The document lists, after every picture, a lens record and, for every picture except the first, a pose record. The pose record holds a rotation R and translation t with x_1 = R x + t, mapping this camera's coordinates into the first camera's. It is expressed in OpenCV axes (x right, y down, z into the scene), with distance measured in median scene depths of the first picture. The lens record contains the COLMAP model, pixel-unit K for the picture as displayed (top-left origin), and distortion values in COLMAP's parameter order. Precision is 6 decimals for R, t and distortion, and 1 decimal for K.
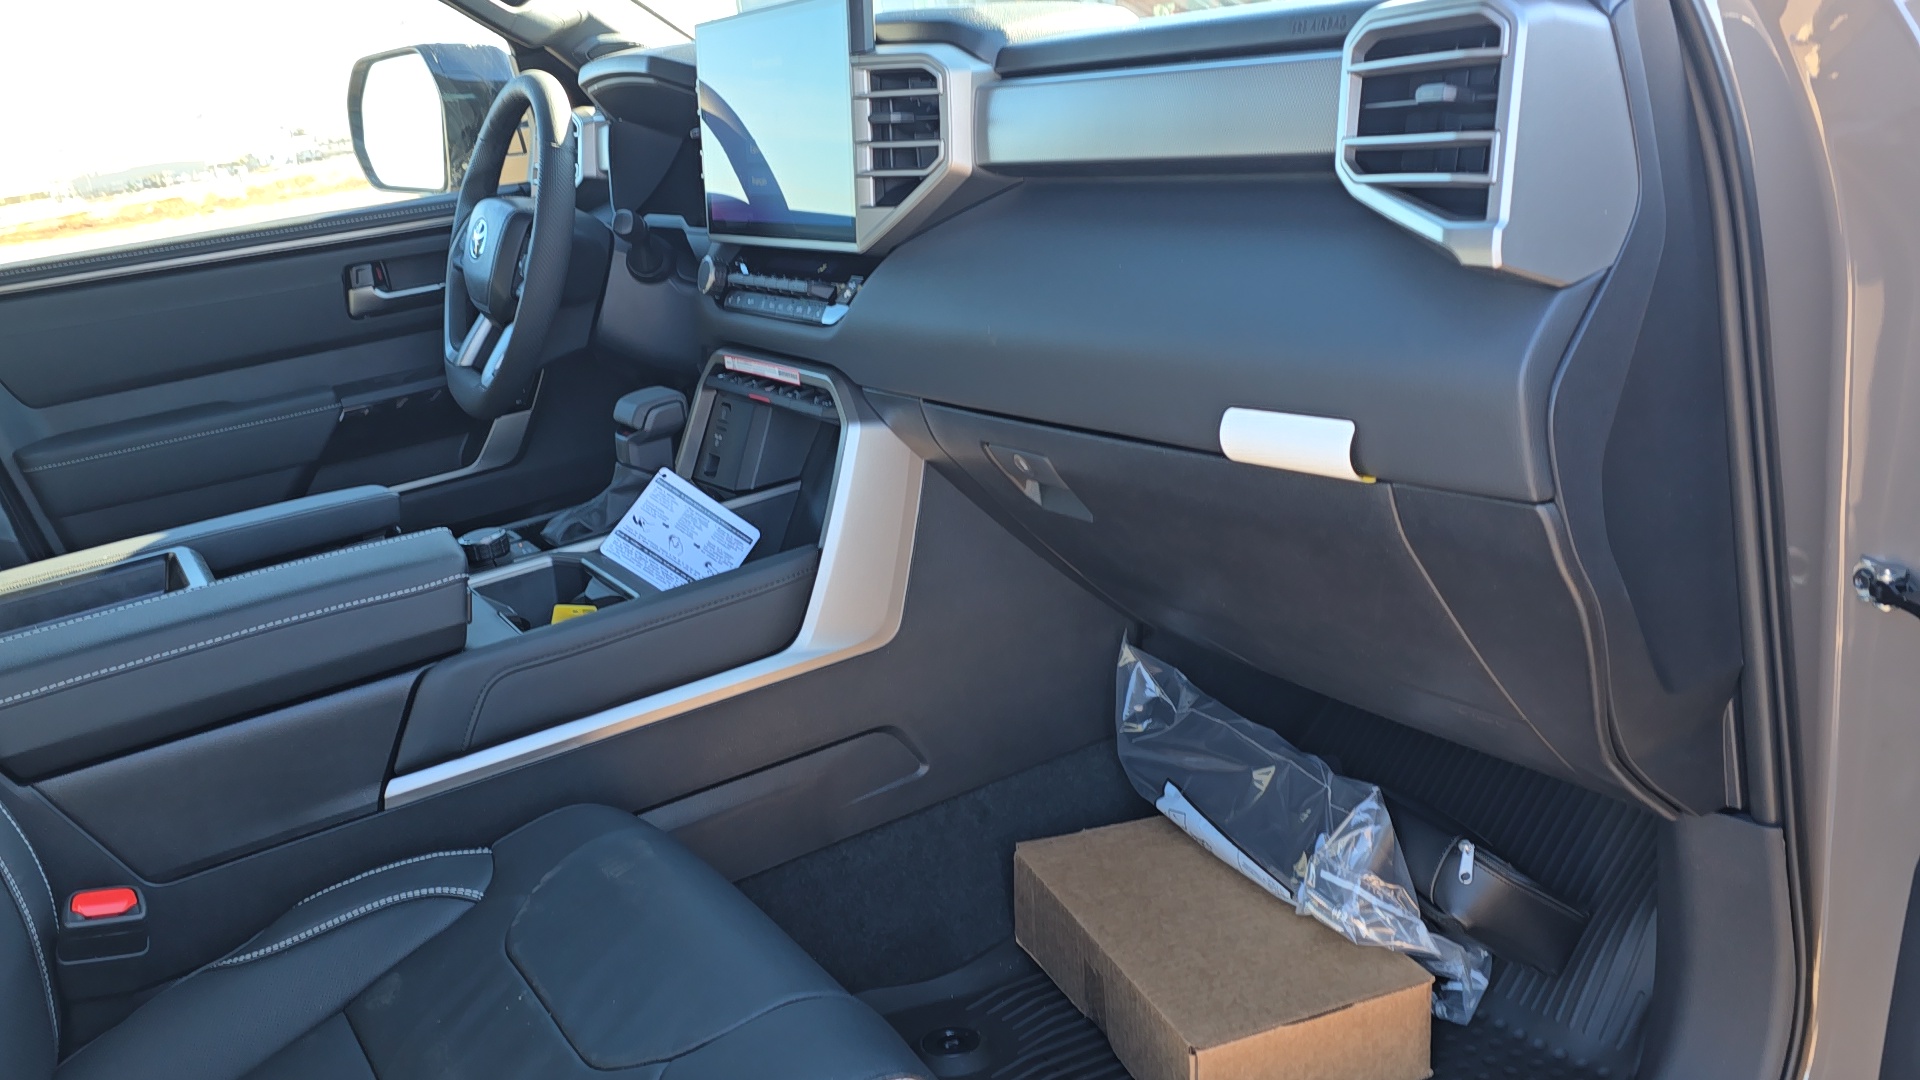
lens RADIAL K [[1596.4, 0, 954.1], [0, 1596.4, 531.2], [0, 0, 1]] dist [0.000375, -0.002989]
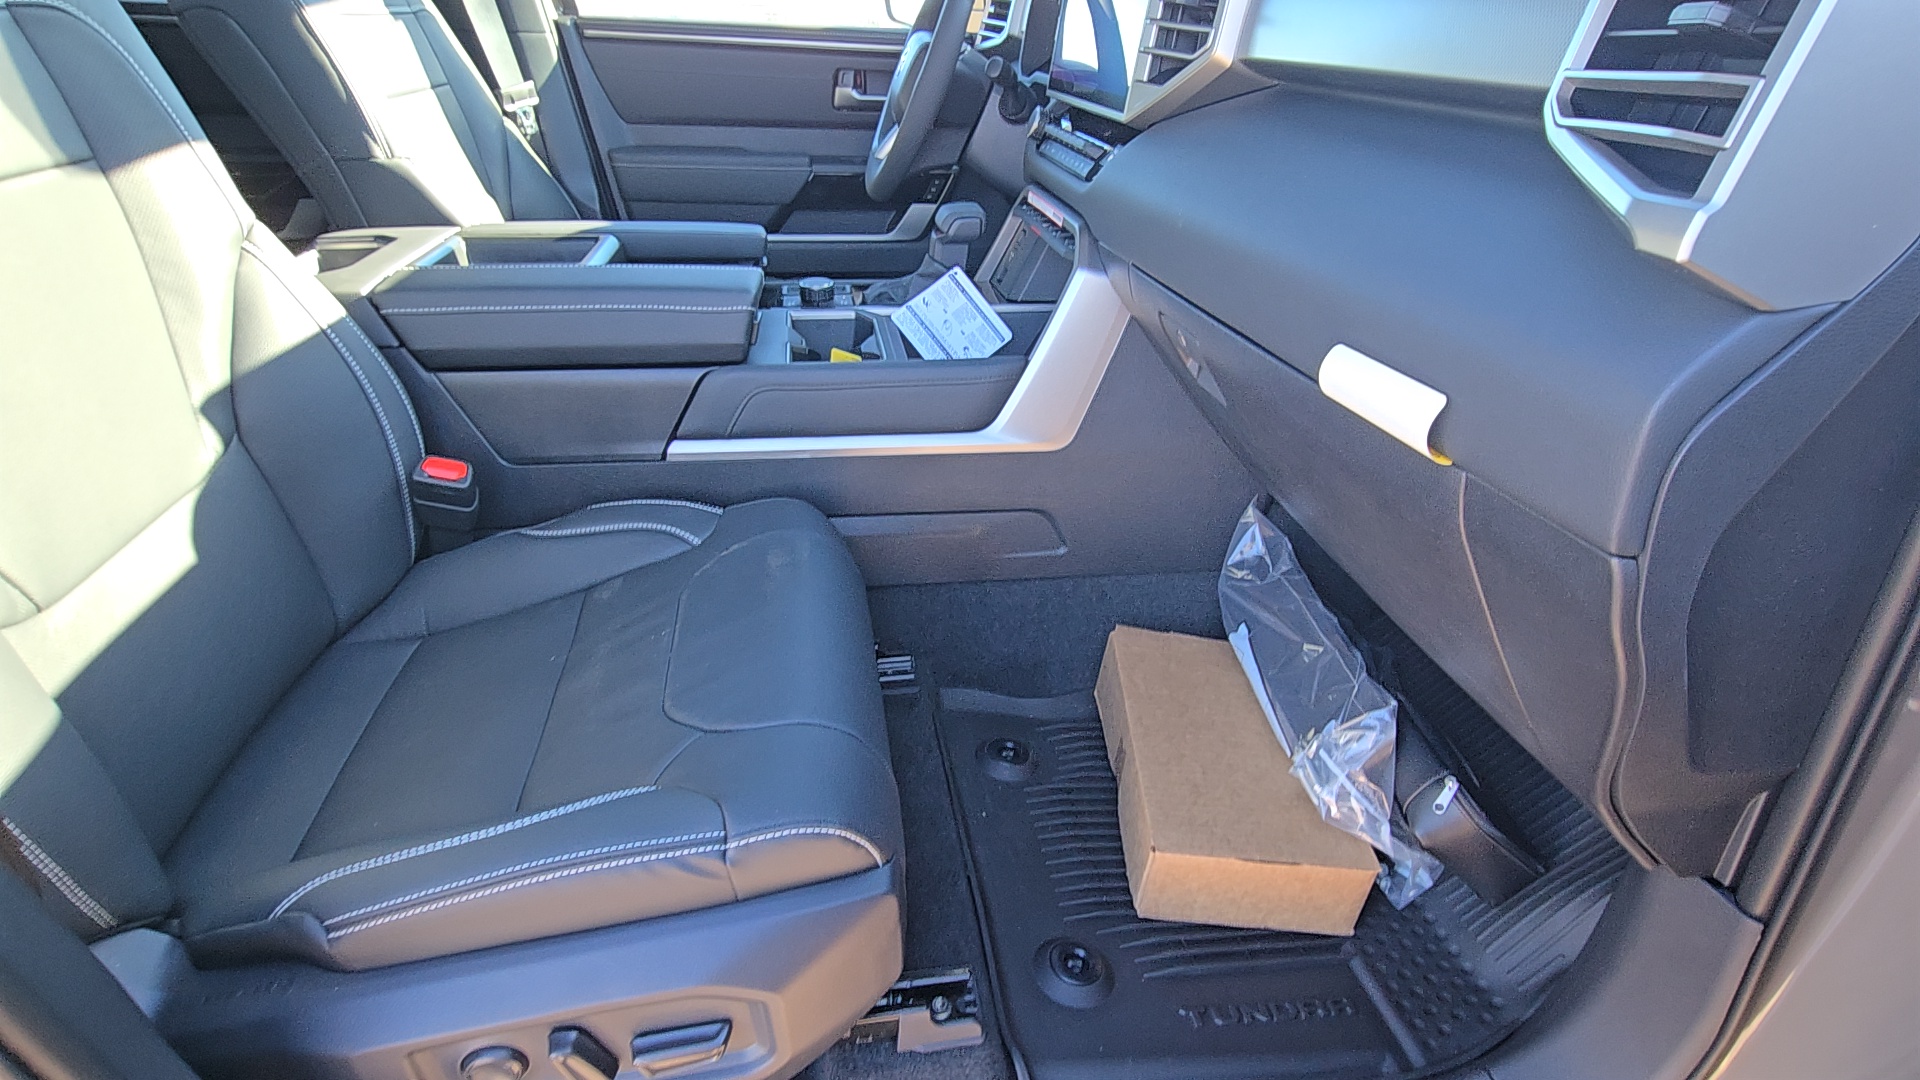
lens RADIAL K [[957.9, 0, 994.6], [0, 957.9, 538.4], [0, 0, 1]] dist [-0.004382, 0.002914]
pose [[0.920031, 0.318242, -0.228617, 0.118331], [-0.260079, 0.932340, 0.251199, -0.045908], [0.293091, -0.171652, 0.940549, 0.287498]]
